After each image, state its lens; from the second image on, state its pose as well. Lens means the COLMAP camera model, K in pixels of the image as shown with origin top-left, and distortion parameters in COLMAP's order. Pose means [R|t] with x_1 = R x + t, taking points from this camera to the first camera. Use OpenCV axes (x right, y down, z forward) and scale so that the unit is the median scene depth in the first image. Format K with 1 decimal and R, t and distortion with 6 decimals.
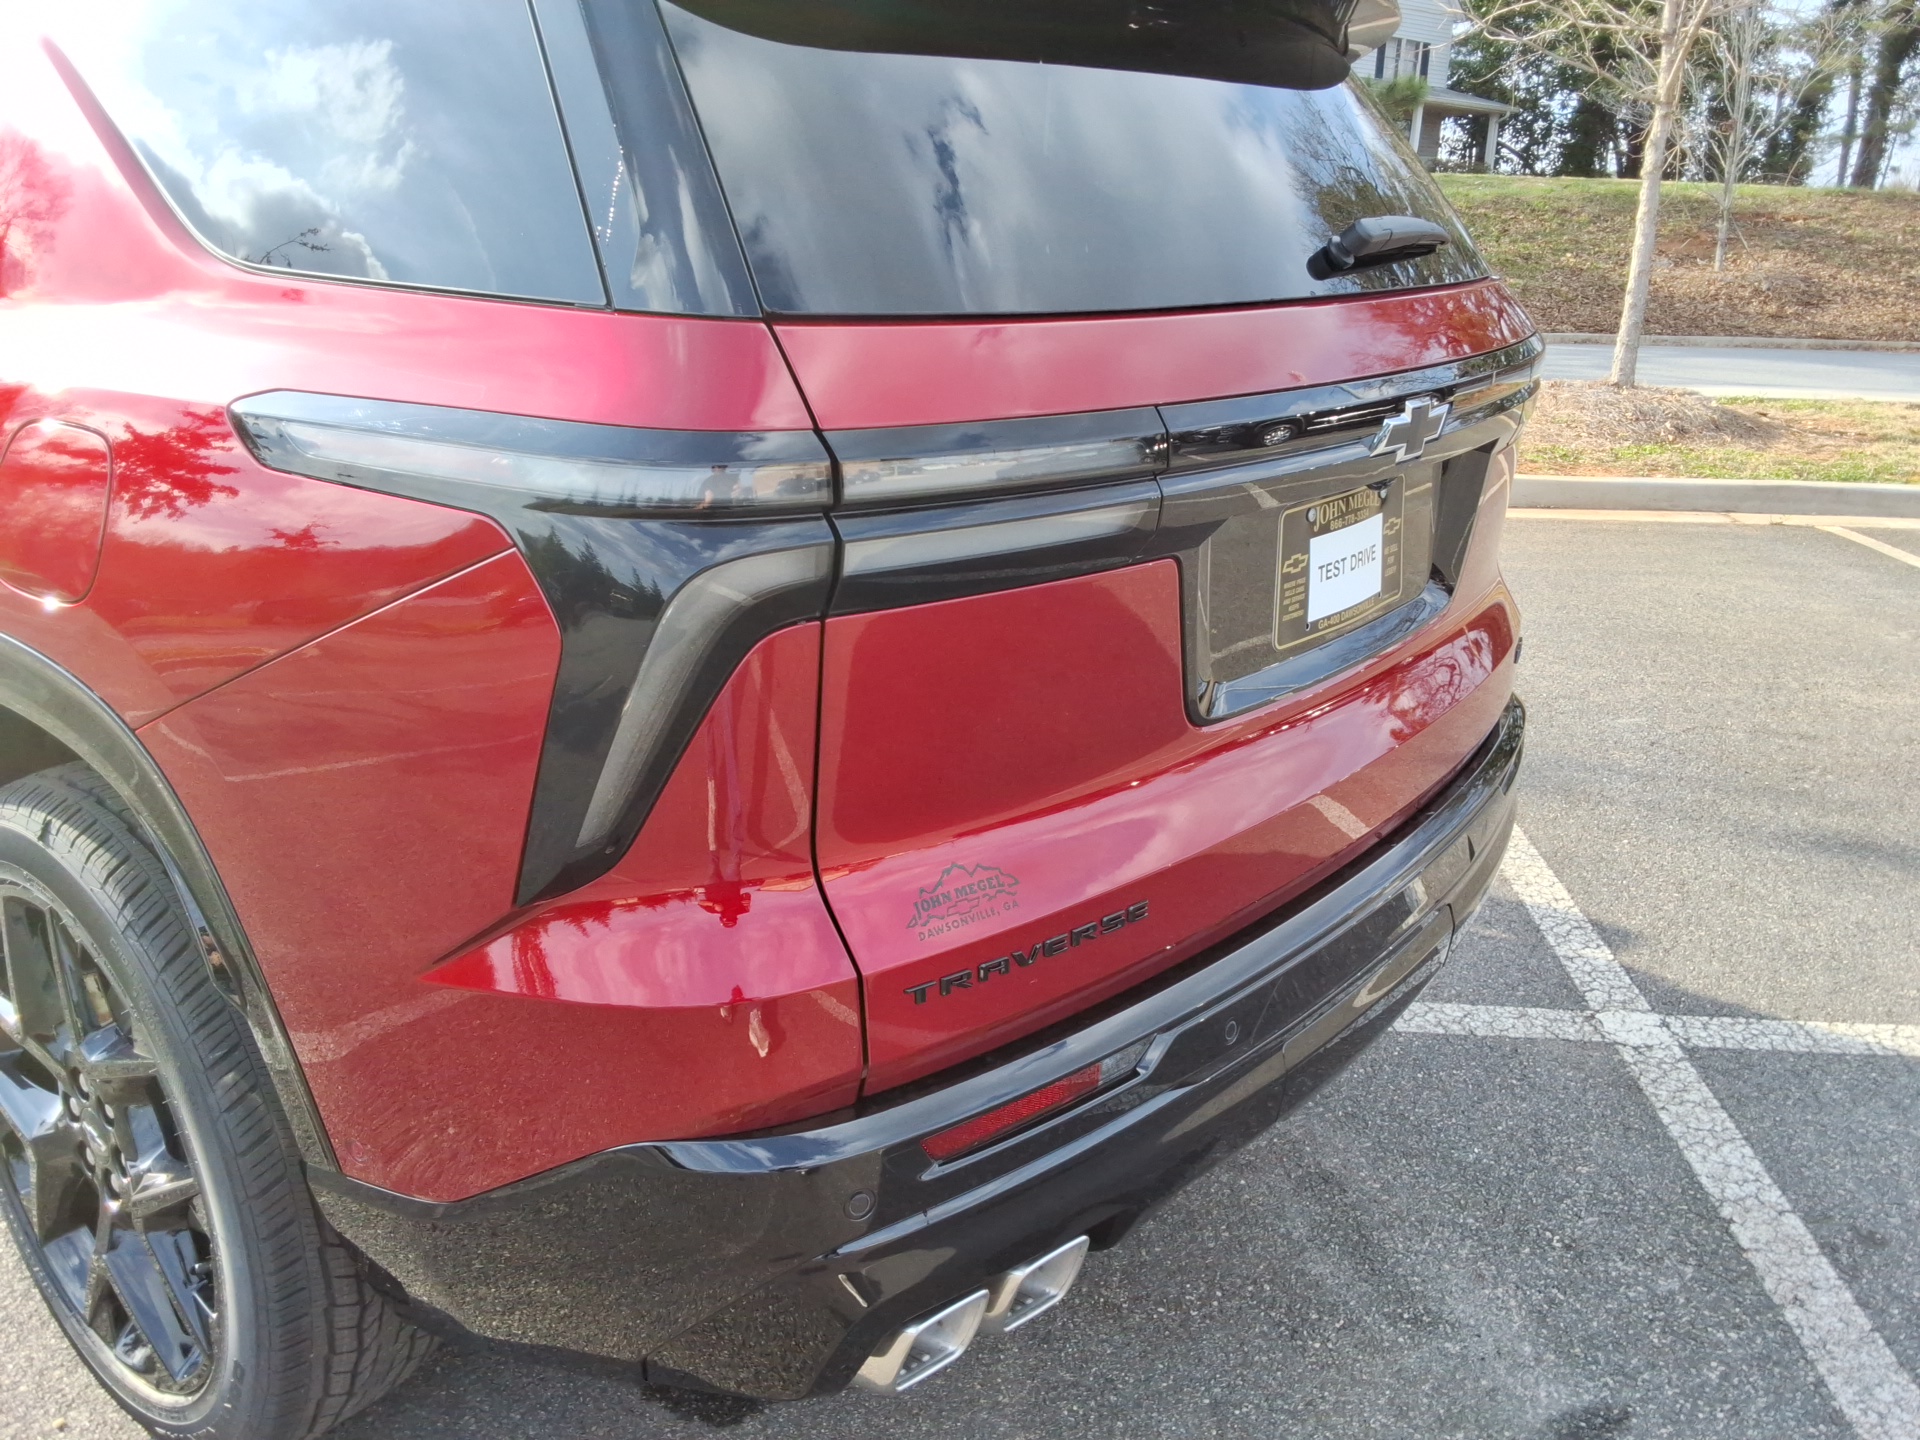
lens RADIAL K [[1549.1, 0, 969.6], [0, 1549.1, 692.5], [0, 0, 1]] dist [0.108175, -0.173126]
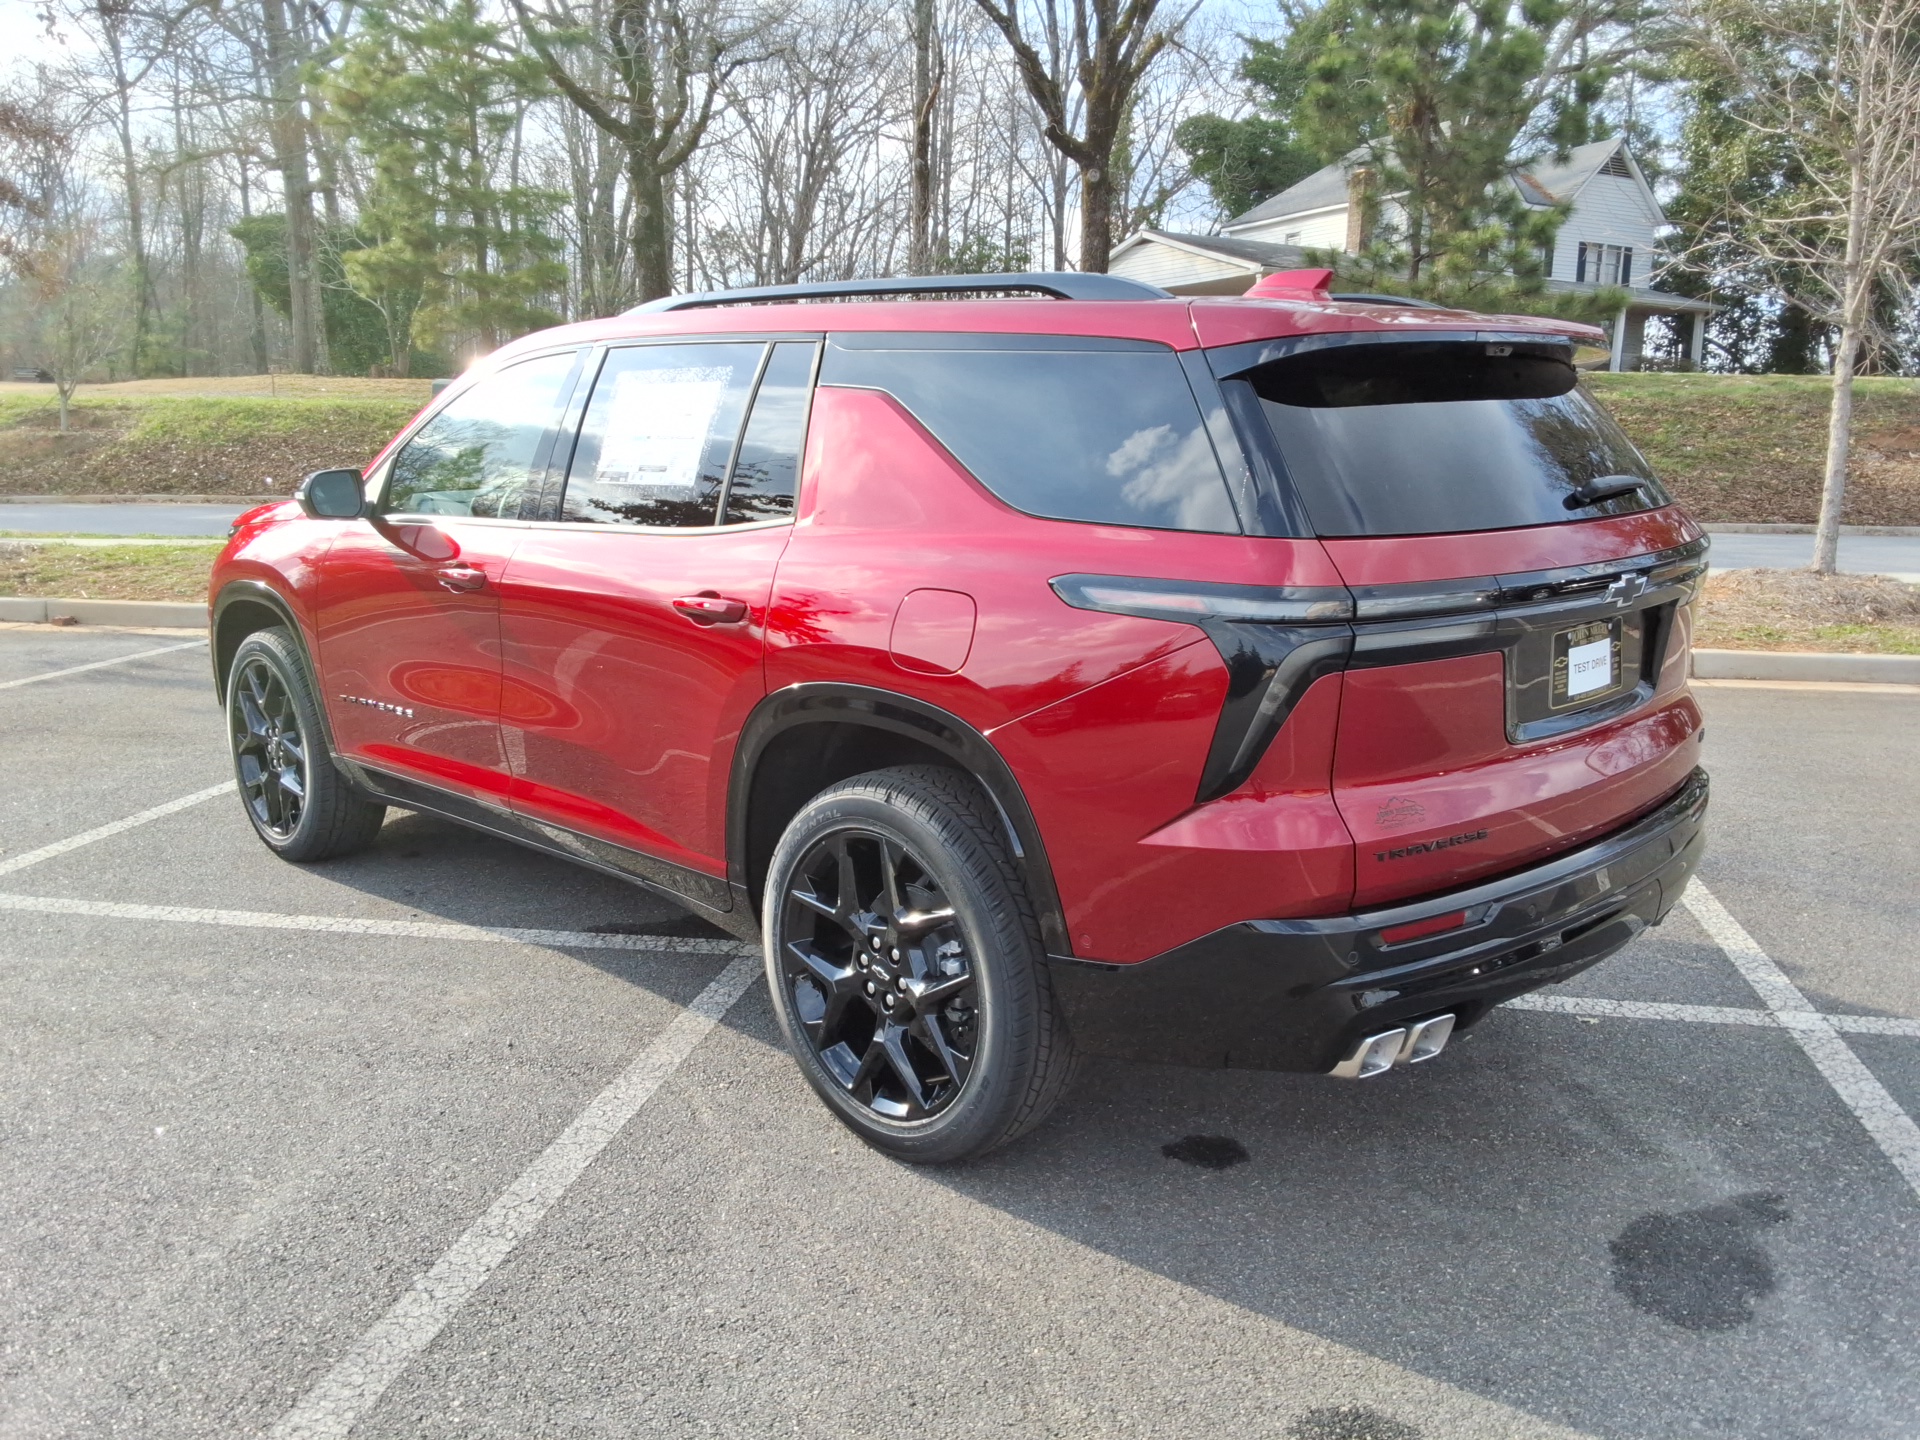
lens RADIAL K [[1549.1, 0, 969.6], [0, 1549.1, 692.5], [0, 0, 1]] dist [0.108175, -0.173126]
pose [[0.992491, 0.007828, -0.122068, -0.155308], [-0.022237, 0.992868, -0.117123, 0.112038], [0.120280, 0.118958, 0.985587, -0.544093]]
